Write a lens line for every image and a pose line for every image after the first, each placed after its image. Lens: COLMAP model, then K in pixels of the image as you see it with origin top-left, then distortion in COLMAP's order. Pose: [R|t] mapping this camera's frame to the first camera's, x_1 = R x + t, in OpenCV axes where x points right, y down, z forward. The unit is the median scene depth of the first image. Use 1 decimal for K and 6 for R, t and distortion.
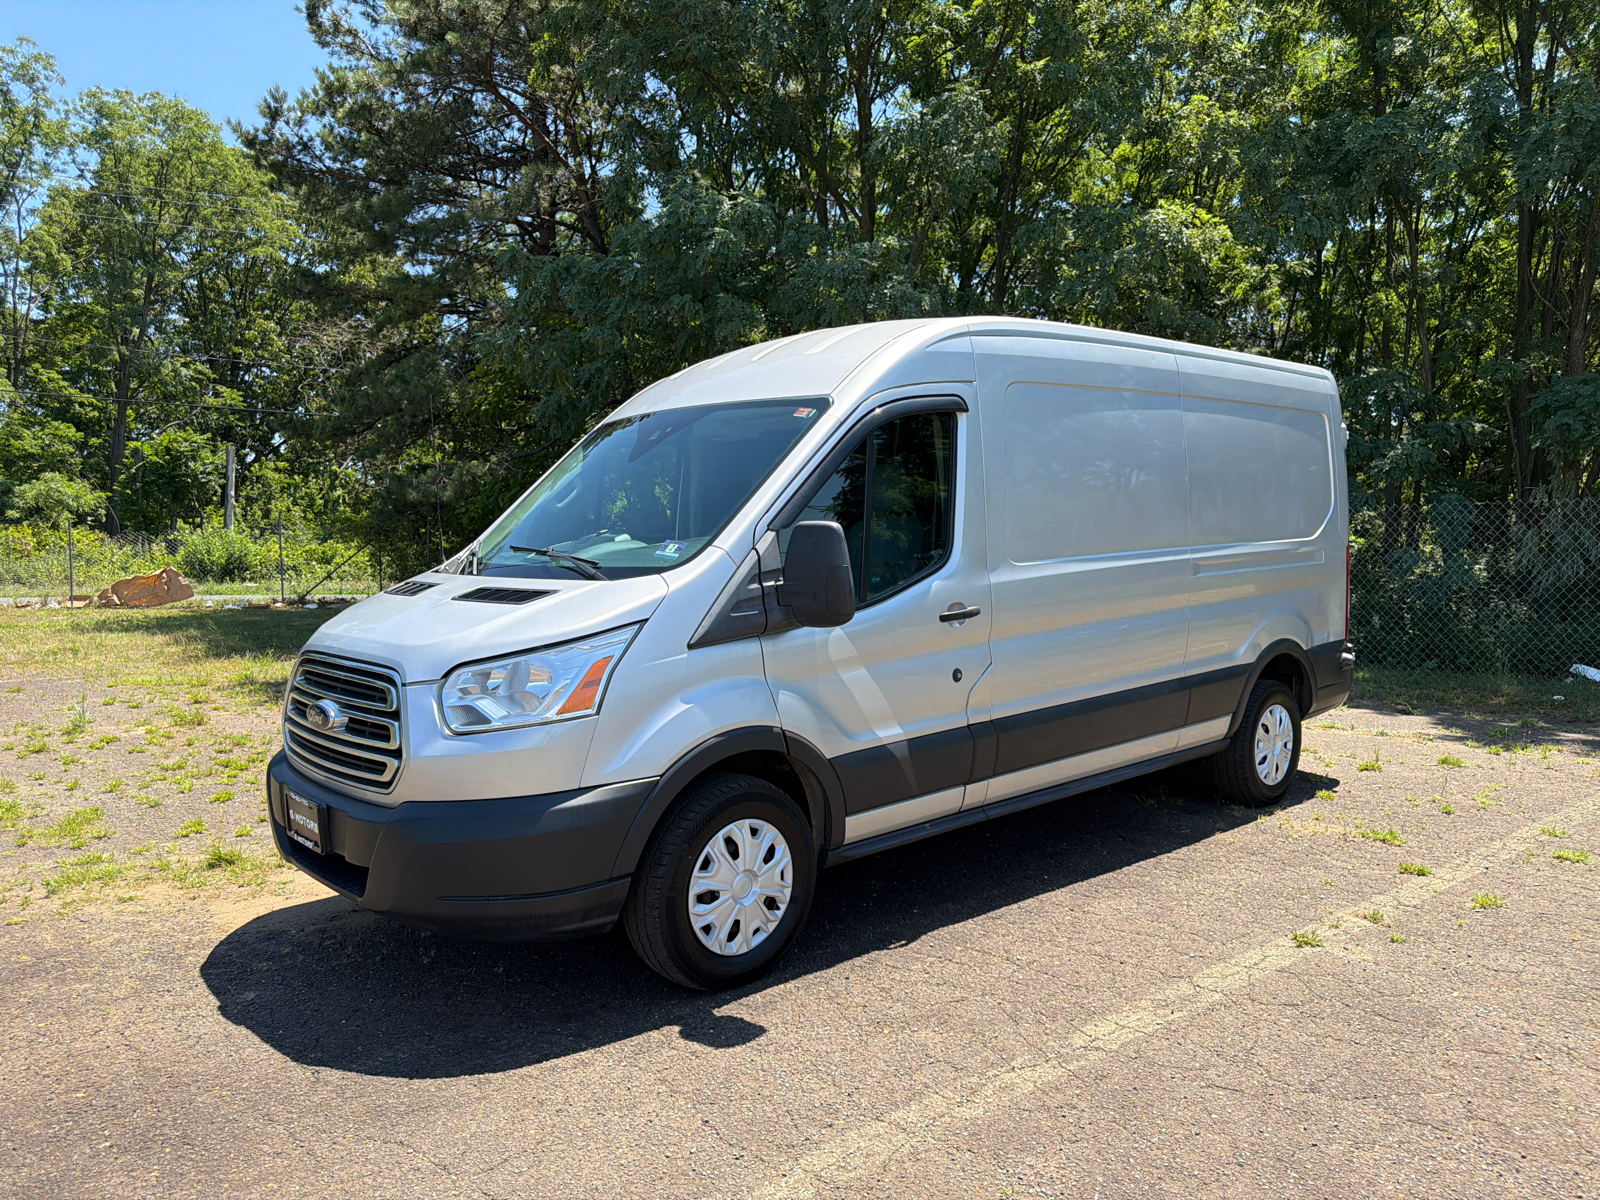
lens RADIAL K [[1146.6, 0, 791.4], [0, 1146.6, 608.1], [0, 0, 1]] dist [0.039006, -0.048117]
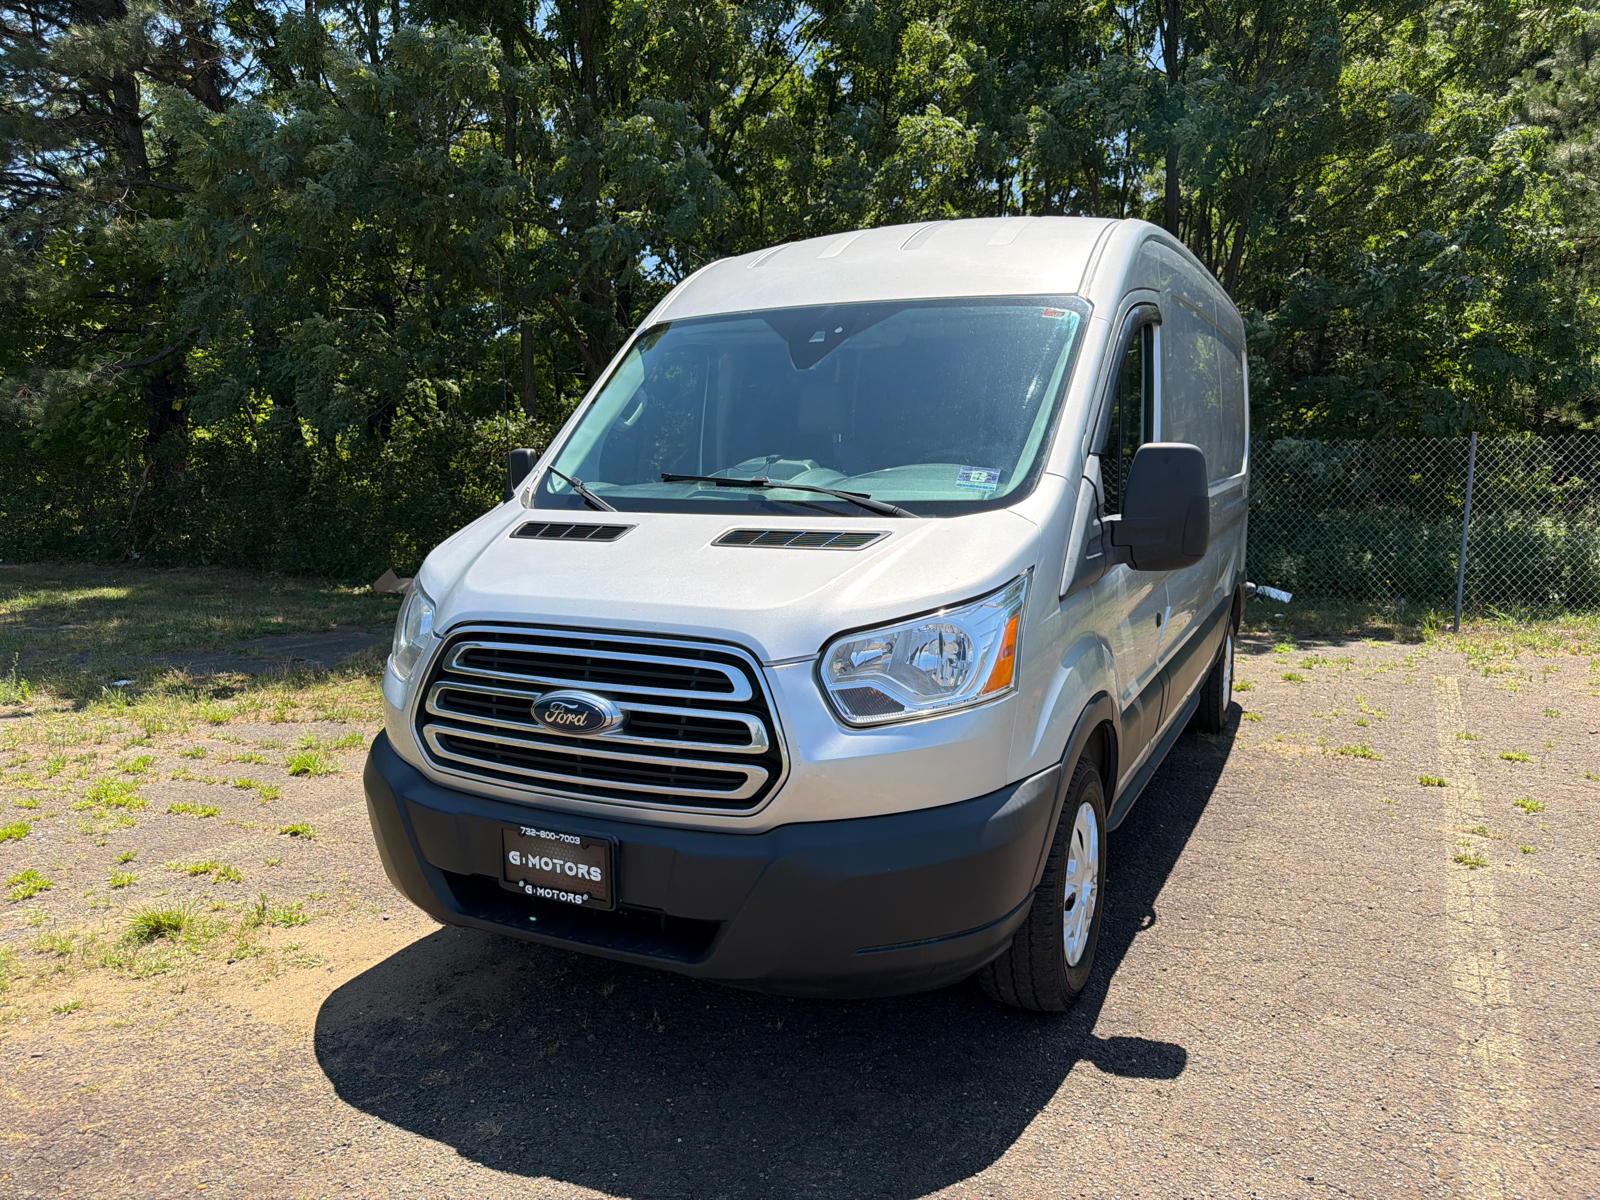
lens RADIAL K [[1146.6, 0, 791.6], [0, 1146.6, 602.8], [0, 0, 1]] dist [0.039006, -0.048117]
pose [[0.926019, -0.035145, 0.375838, -0.546070], [0.016457, 0.998468, 0.052821, -0.008869], [-0.377119, -0.042728, 0.925179, 0.308606]]
